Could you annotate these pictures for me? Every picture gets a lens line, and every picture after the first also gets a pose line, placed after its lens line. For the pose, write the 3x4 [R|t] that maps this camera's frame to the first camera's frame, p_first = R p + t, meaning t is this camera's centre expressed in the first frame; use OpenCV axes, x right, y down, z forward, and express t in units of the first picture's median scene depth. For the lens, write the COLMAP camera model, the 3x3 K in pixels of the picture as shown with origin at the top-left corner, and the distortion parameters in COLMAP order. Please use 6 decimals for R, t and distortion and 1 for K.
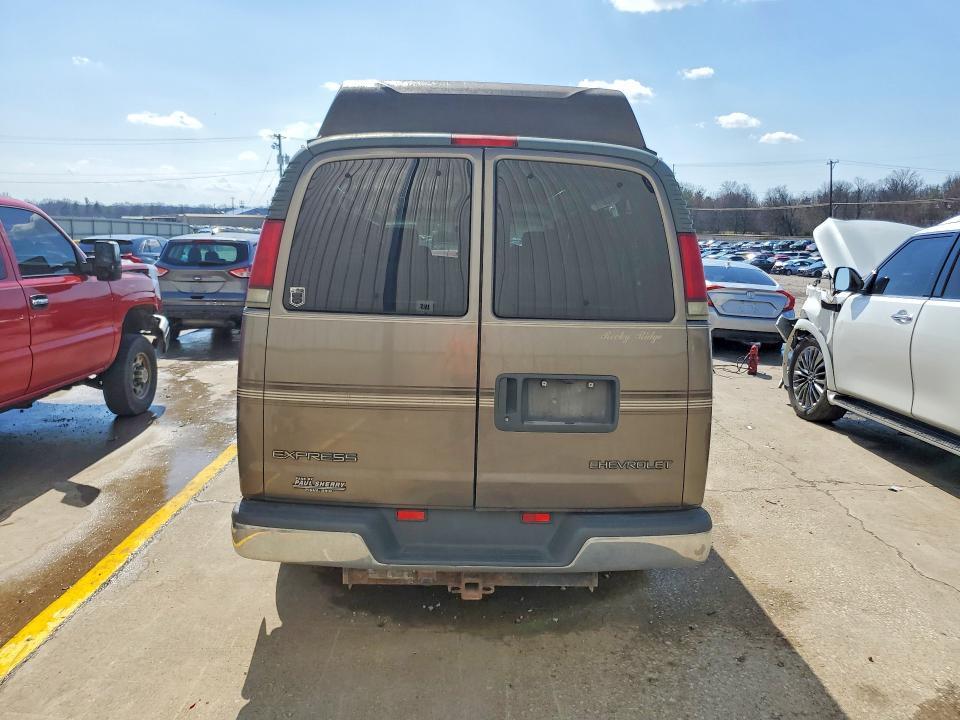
lens RADIAL K [[768.1, 0, 479.0], [0, 768.1, 363.2], [0, 0, 1]] dist [0.011472, -0.003182]
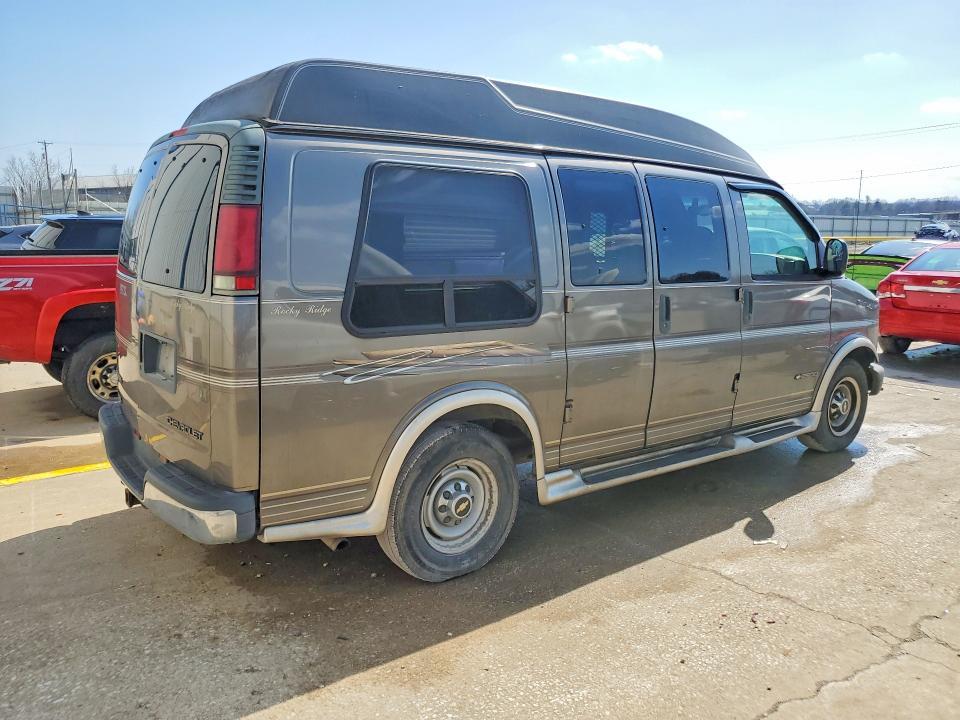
lens RADIAL K [[768.1, 0, 476.9], [0, 768.1, 364.1], [0, 0, 1]] dist [0.011472, -0.003182]
pose [[0.569558, 0.133945, -0.810964, 0.057026], [-0.132128, 0.988722, 0.070508, -0.003584], [0.811262, 0.066992, 0.580833, 0.031891]]
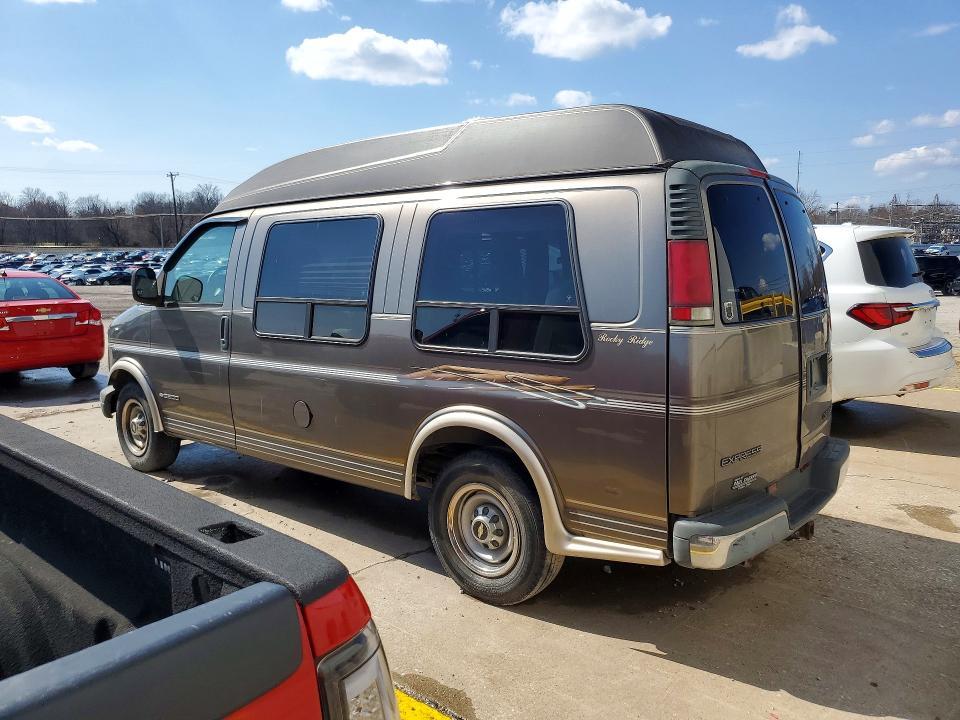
lens RADIAL K [[768.1, 0, 473.6], [0, 768.1, 354.3], [0, 0, 1]] dist [0.011472, -0.003182]
pose [[0.653215, -0.124229, 0.746912, -0.056648], [0.142095, 0.989035, 0.040230, -0.005364], [-0.743720, 0.079854, 0.663705, 0.024380]]
